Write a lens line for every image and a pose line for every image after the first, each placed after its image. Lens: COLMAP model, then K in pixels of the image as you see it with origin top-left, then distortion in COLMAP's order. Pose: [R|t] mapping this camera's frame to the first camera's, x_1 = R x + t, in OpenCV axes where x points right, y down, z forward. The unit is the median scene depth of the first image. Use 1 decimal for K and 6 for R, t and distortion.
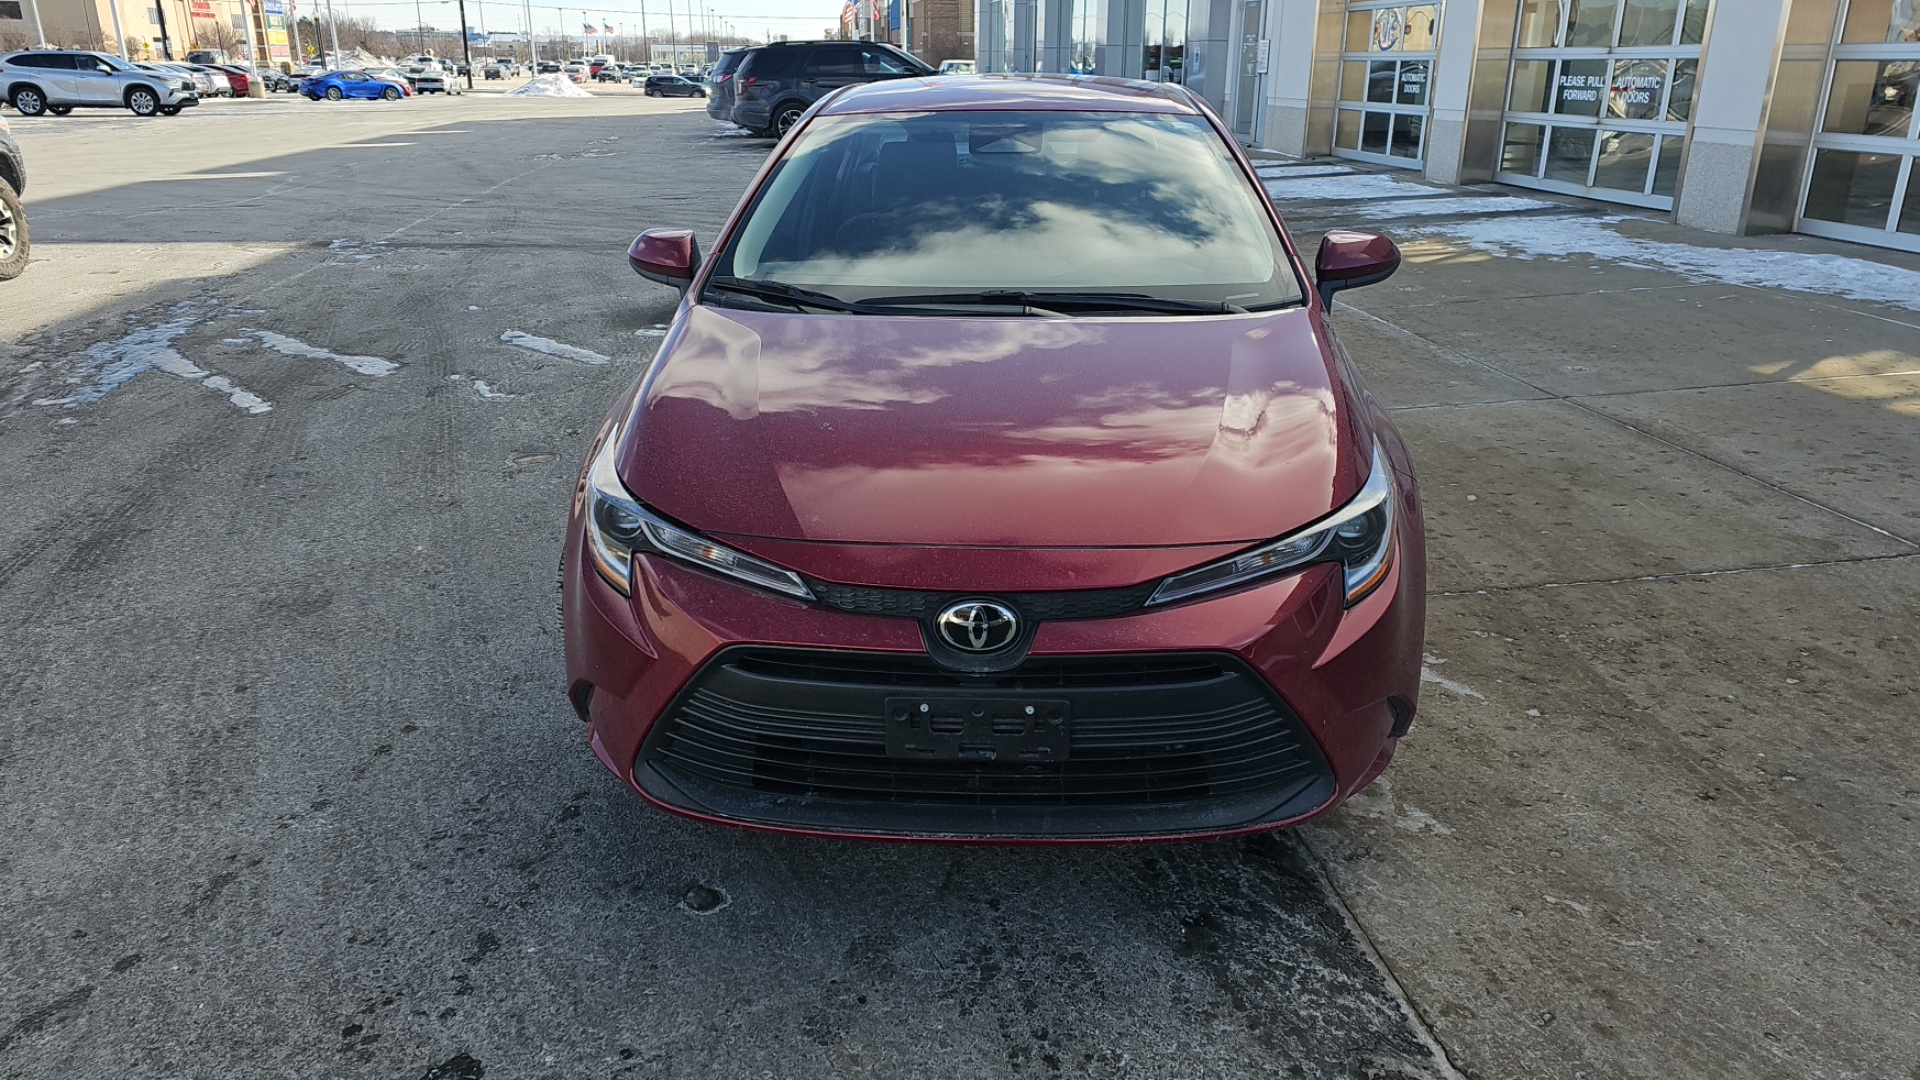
lens RADIAL K [[1365.5, 0, 967.2], [0, 1365.5, 544.4], [0, 0, 1]] dist [0.071737, -0.045746]
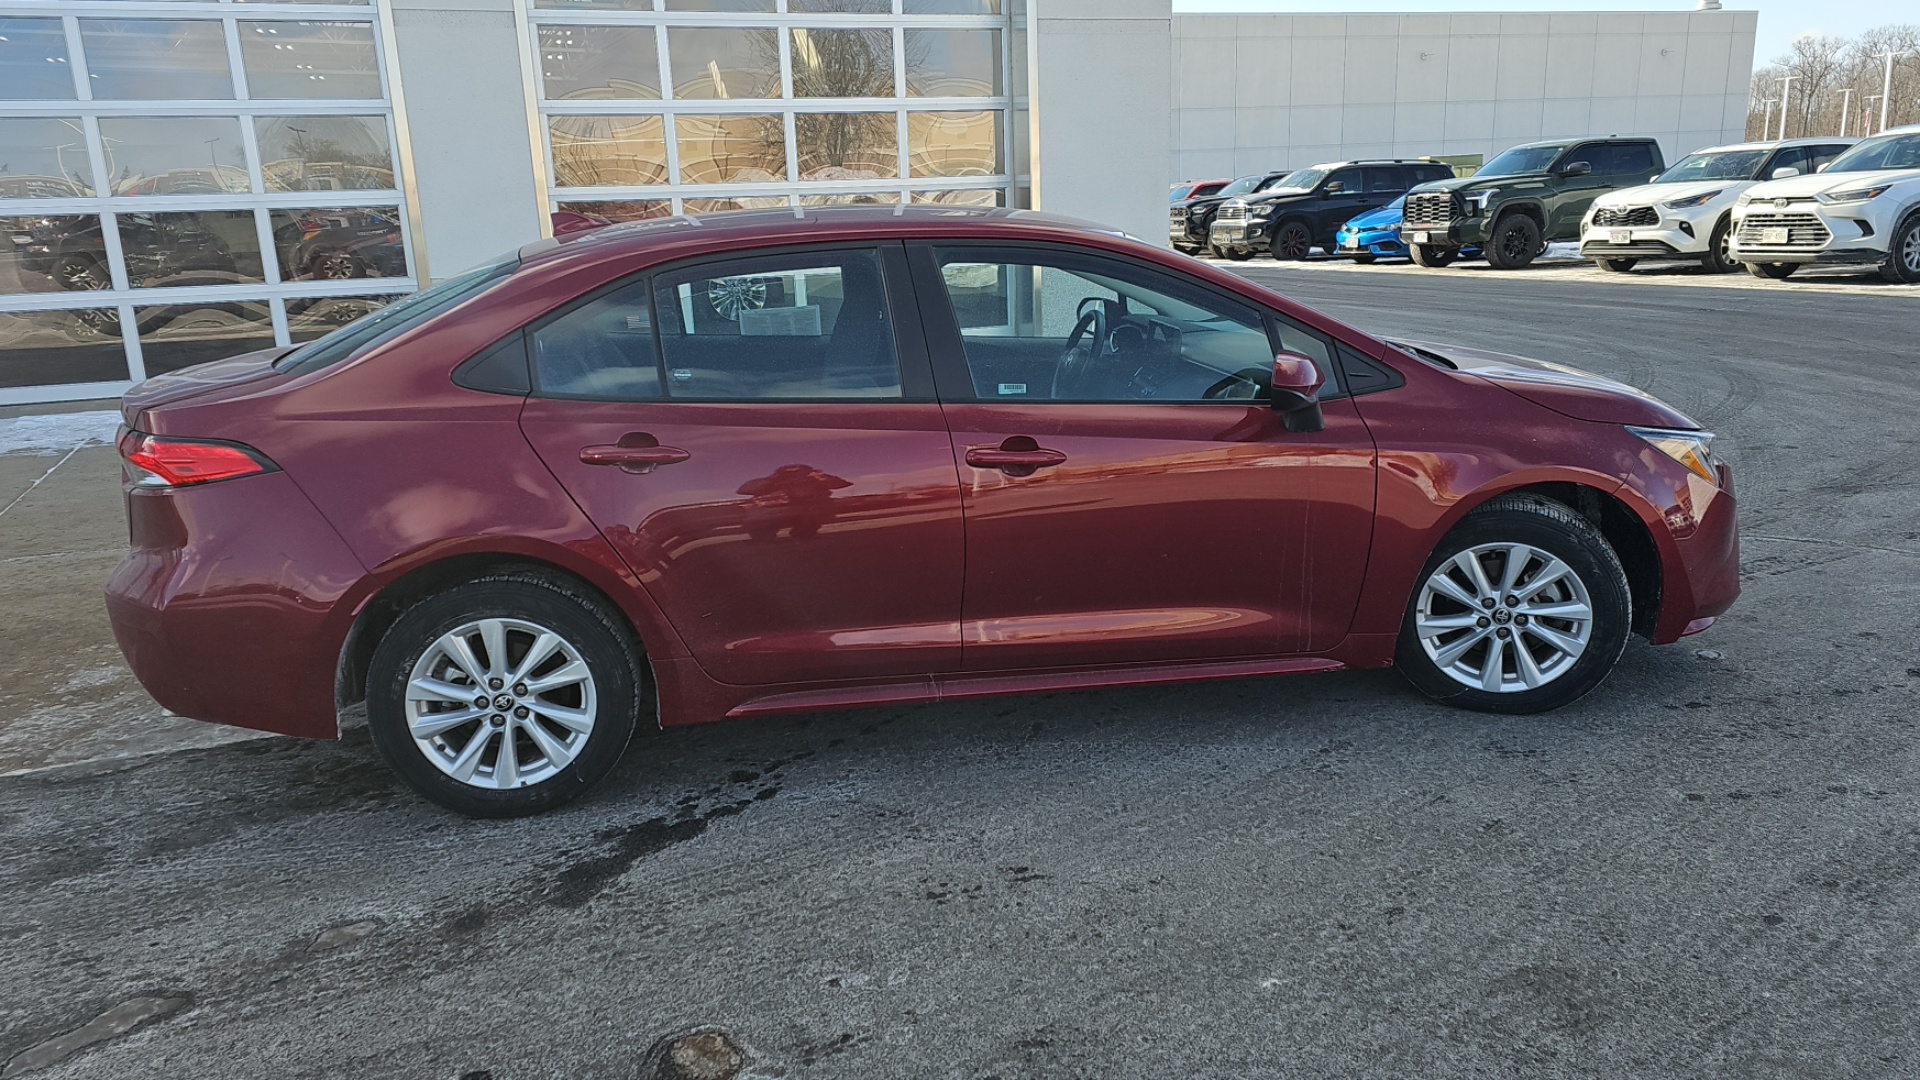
lens RADIAL K [[1365.5, 0, 967.2], [0, 1365.5, 544.4], [0, 0, 1]] dist [0.071737, -0.045746]
pose [[-0.216810, -0.241530, 0.945863, -0.951823], [0.349407, 0.885521, 0.306213, -0.419344], [-0.911542, 0.396881, -0.107597, 1.196751]]
